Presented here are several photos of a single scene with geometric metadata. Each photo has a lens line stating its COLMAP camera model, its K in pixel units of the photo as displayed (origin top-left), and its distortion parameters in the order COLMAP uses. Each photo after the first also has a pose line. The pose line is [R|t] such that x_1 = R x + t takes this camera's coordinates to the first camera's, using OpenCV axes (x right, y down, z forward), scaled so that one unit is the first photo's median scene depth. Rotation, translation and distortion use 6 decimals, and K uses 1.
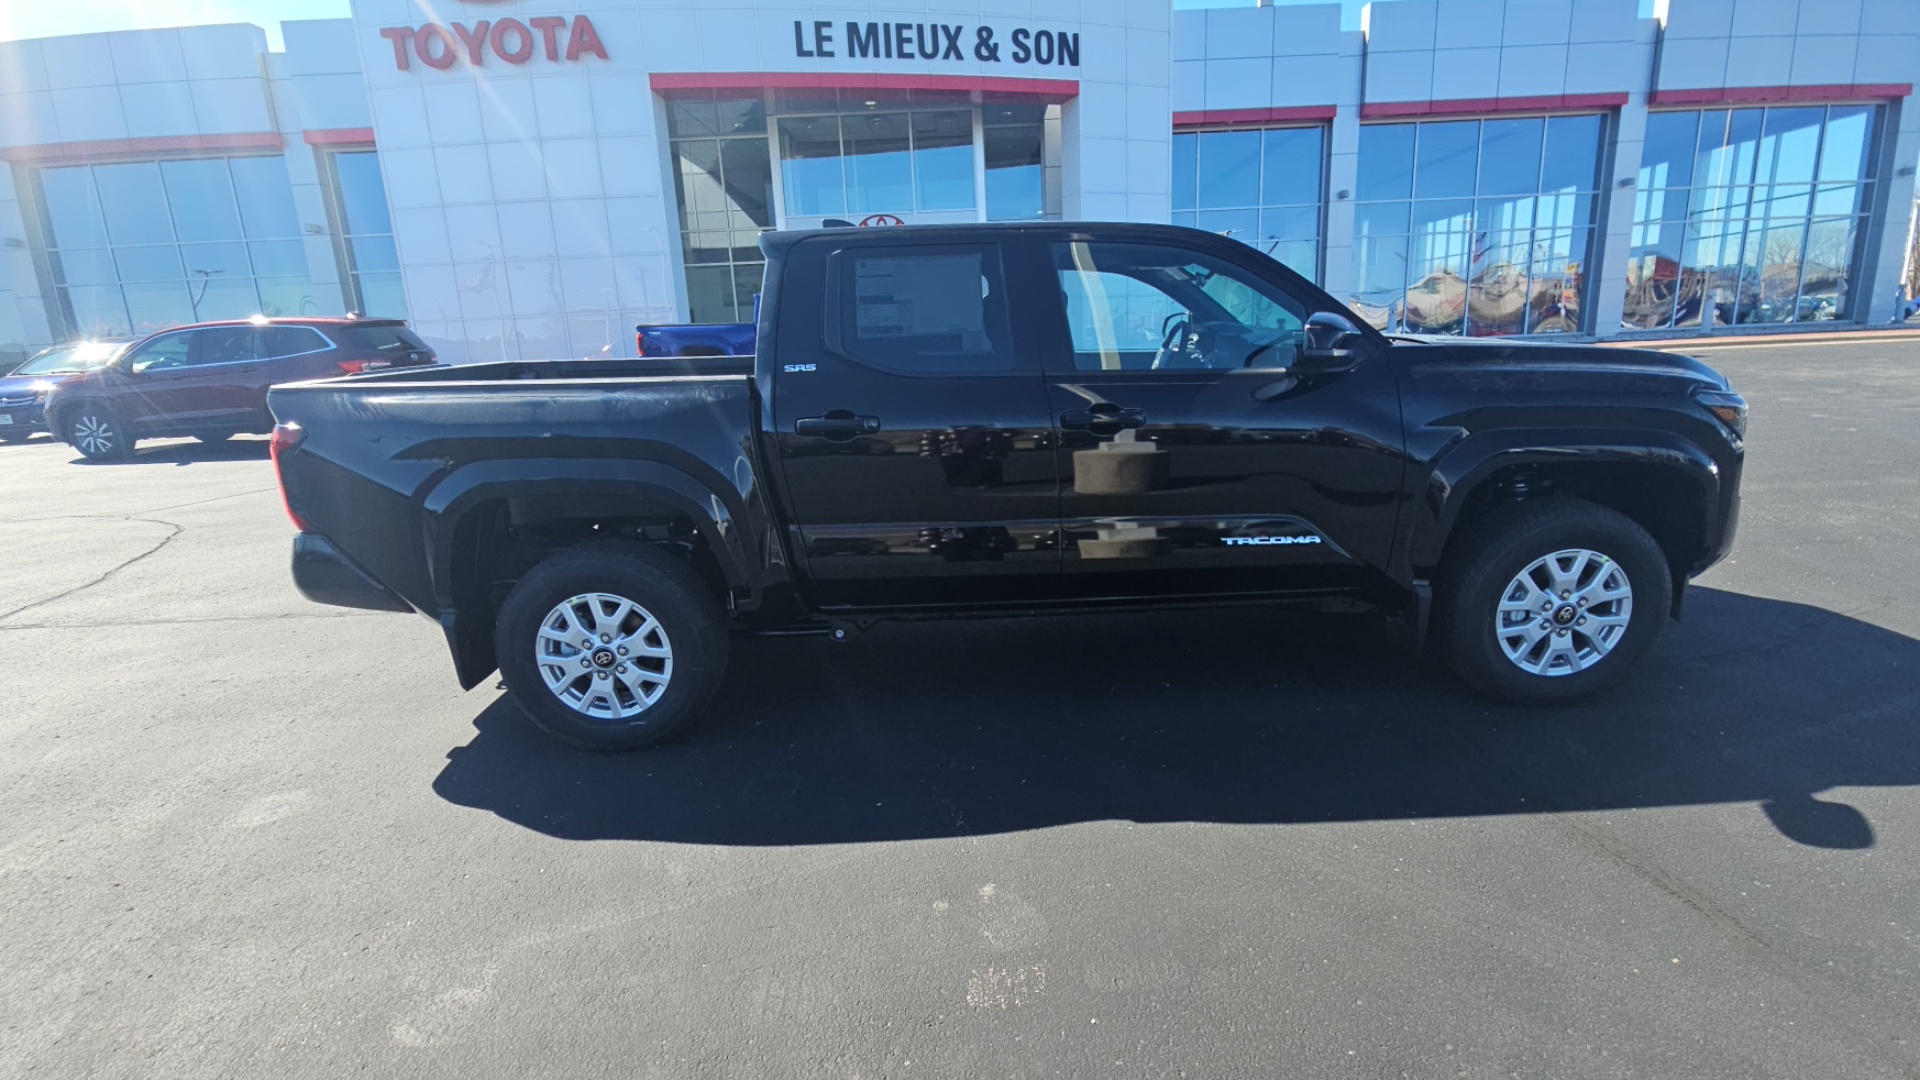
lens RADIAL K [[861.2, 0, 981.9], [0, 861.2, 543.6], [0, 0, 1]] dist [0.008988, -0.007987]
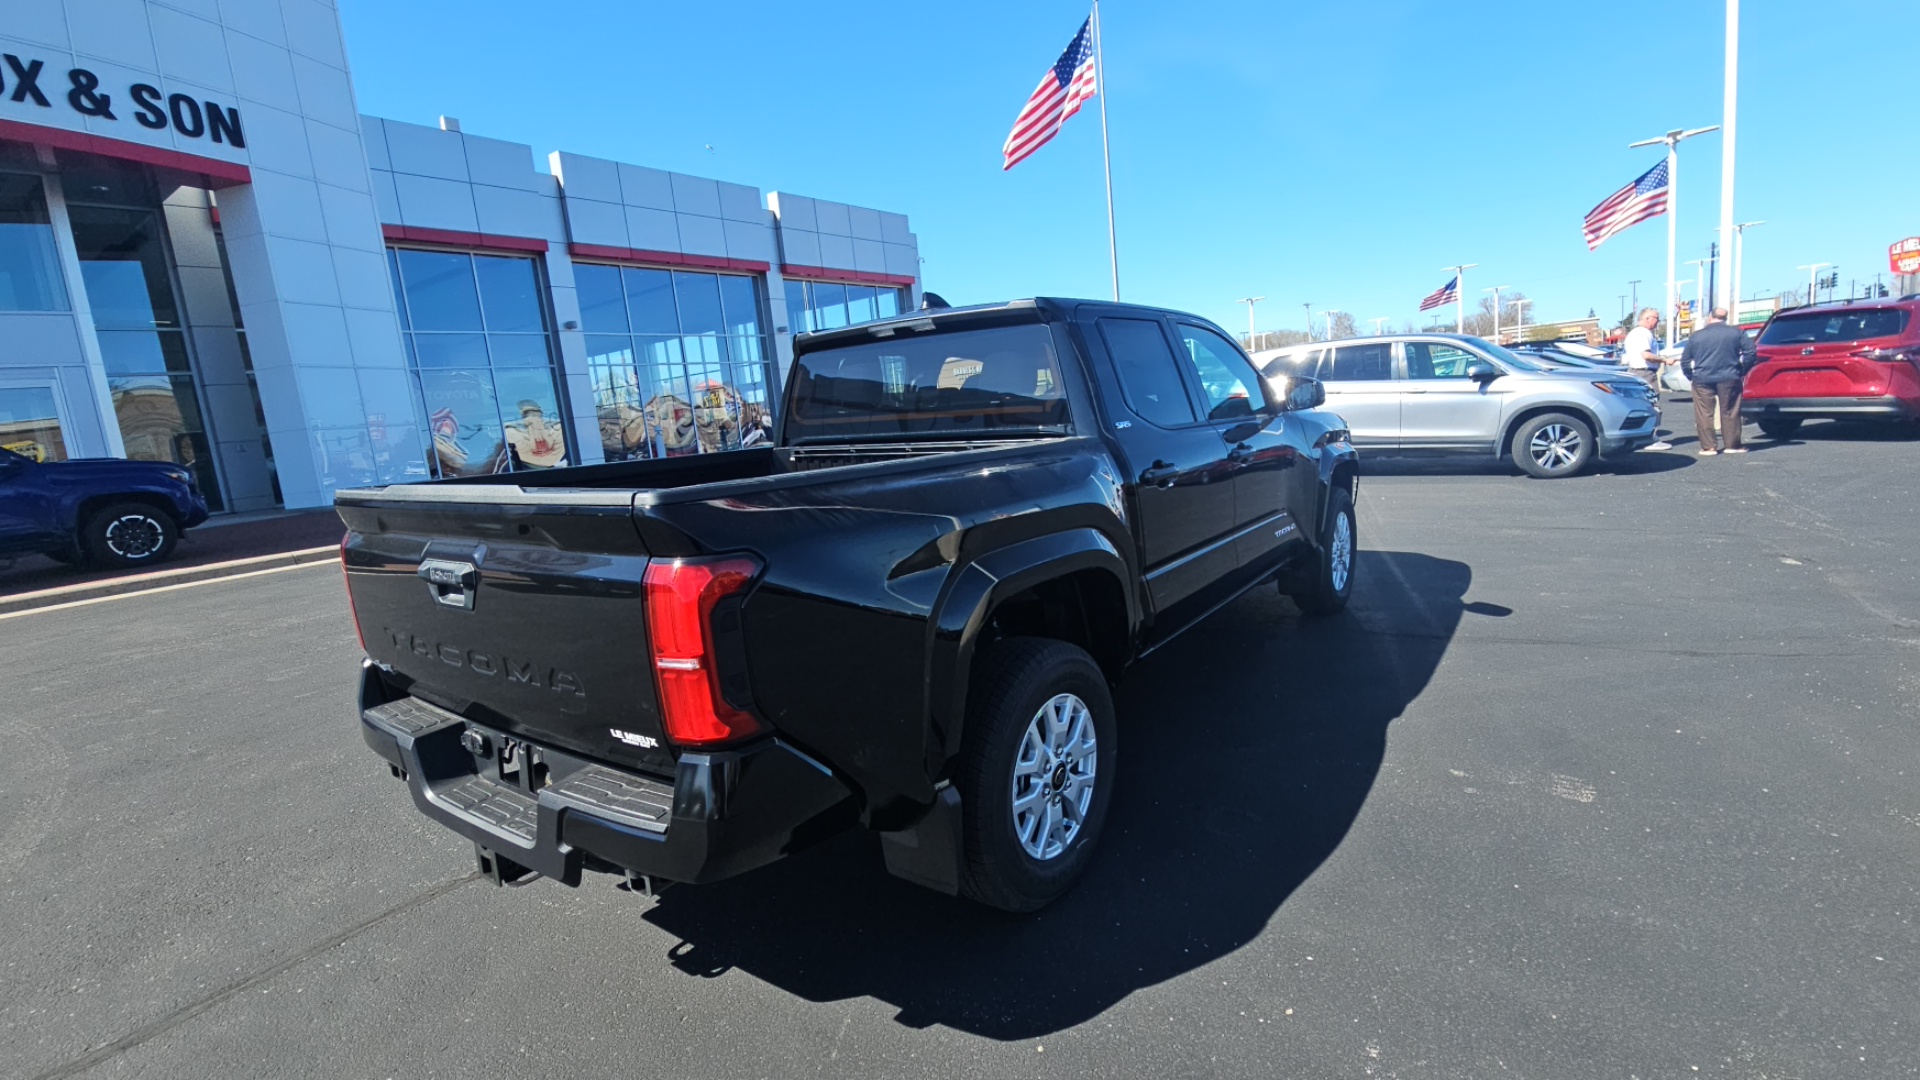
lens RADIAL K [[857.8, 0, 960.0], [0, 857.8, 540.0], [0, 0, 1]] dist [0.049869, -0.028157]
pose [[0.594649, -0.140685, 0.791581, -0.186197], [0.259255, 0.965531, -0.023156, -0.015469], [-0.761038, 0.218991, 0.610626, 0.085203]]
